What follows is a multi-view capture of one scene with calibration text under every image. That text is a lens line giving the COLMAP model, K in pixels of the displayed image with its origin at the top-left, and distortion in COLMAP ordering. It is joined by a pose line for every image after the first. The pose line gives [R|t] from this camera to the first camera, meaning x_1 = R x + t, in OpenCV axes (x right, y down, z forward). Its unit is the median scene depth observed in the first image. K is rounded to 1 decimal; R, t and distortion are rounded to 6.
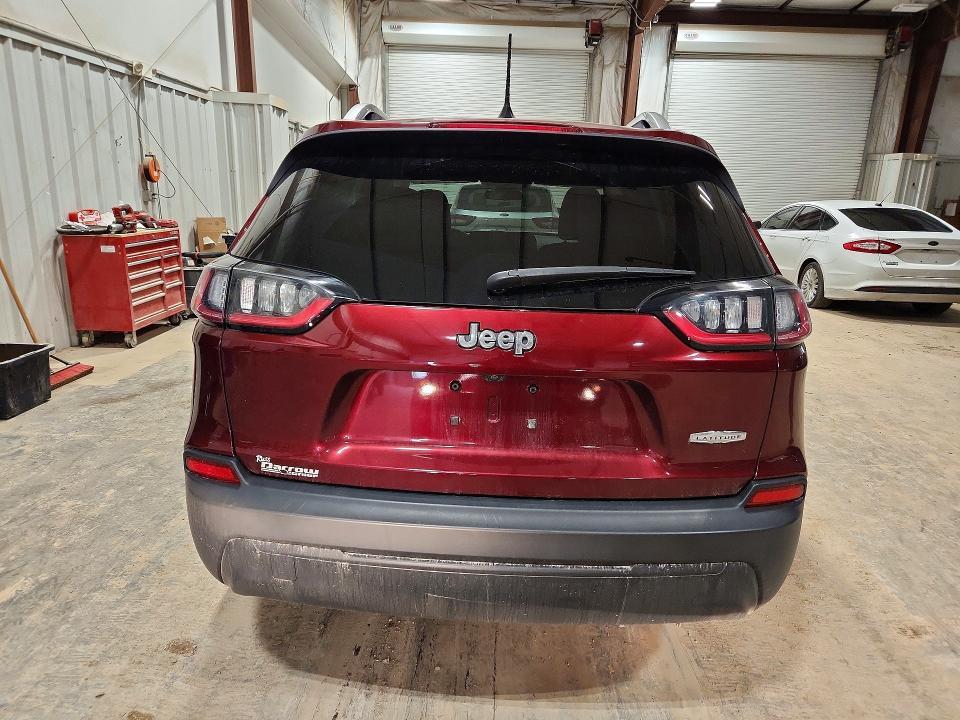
lens RADIAL K [[668.2, 0, 480.0], [0, 668.2, 360.0], [0, 0, 1]] dist [0.075524, -0.067681]
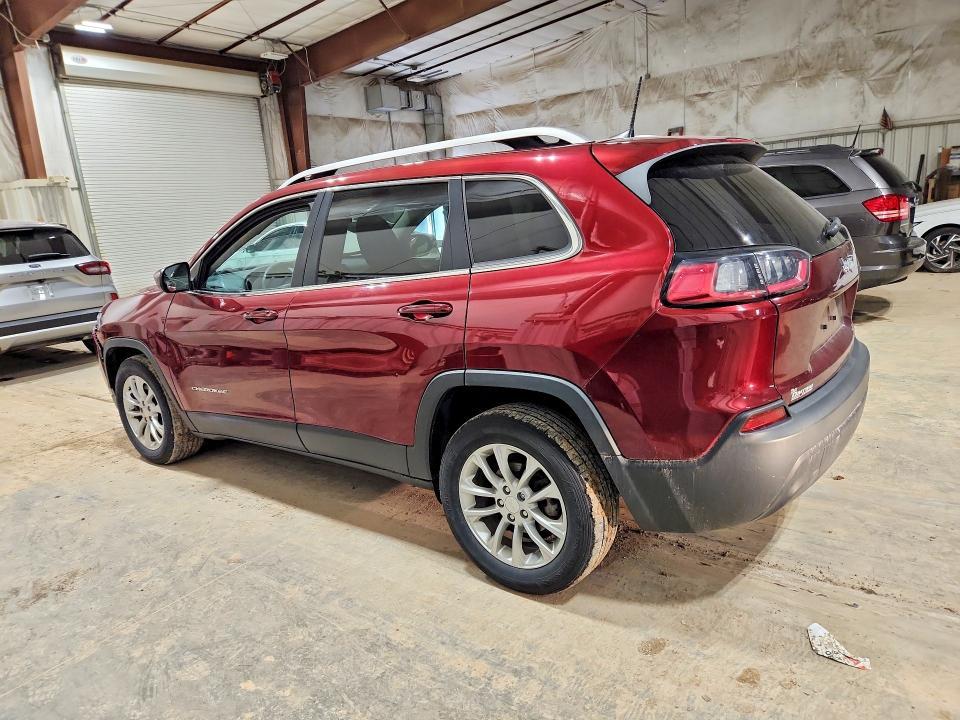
lens RADIAL K [[668.2, 0, 480.0], [0, 668.2, 360.0], [0, 0, 1]] dist [0.075524, -0.067681]
pose [[0.547100, -0.260561, 0.795481, -0.250382], [0.292127, 0.950002, 0.110262, -0.036305], [-0.784438, 0.172057, 0.595863, 0.099284]]
